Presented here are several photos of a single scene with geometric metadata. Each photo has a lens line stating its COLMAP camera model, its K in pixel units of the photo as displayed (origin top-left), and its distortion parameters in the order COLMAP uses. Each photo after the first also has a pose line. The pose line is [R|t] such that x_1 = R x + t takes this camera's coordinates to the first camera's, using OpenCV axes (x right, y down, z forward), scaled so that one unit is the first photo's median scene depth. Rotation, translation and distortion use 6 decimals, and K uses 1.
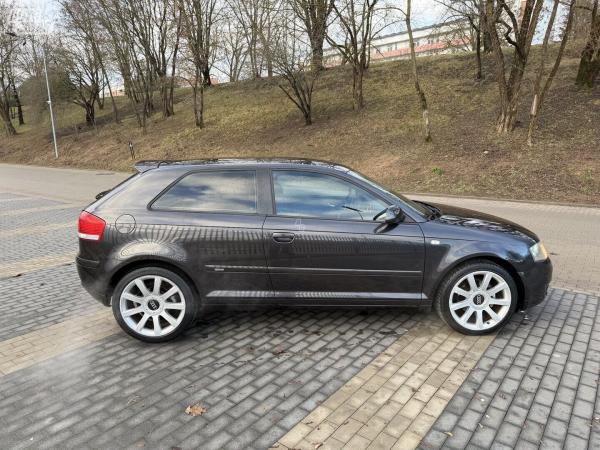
lens RADIAL K [[458.9, 0, 300.0], [0, 458.9, 225.0], [0, 0, 1]] dist [0.006071, -0.031793]
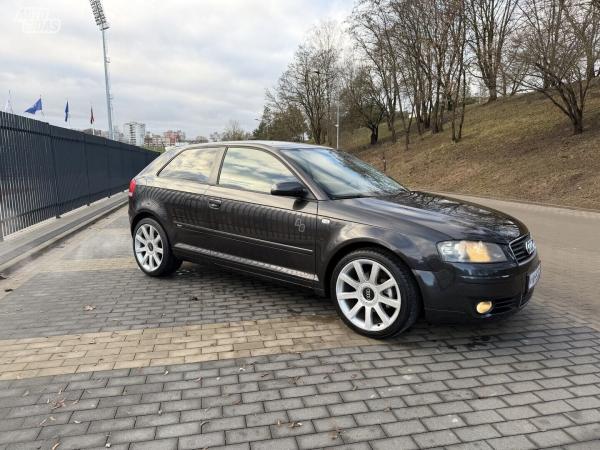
lens RADIAL K [[427.4, 0, 301.5], [0, 427.4, 246.3], [0, 0, 1]] dist [0.054952, -0.055926]
pose [[0.746737, 0.123360, -0.653580, 0.900117], [-0.117254, 0.991676, 0.053207, 0.036804], [0.654703, 0.036903, 0.754985, 0.294346]]
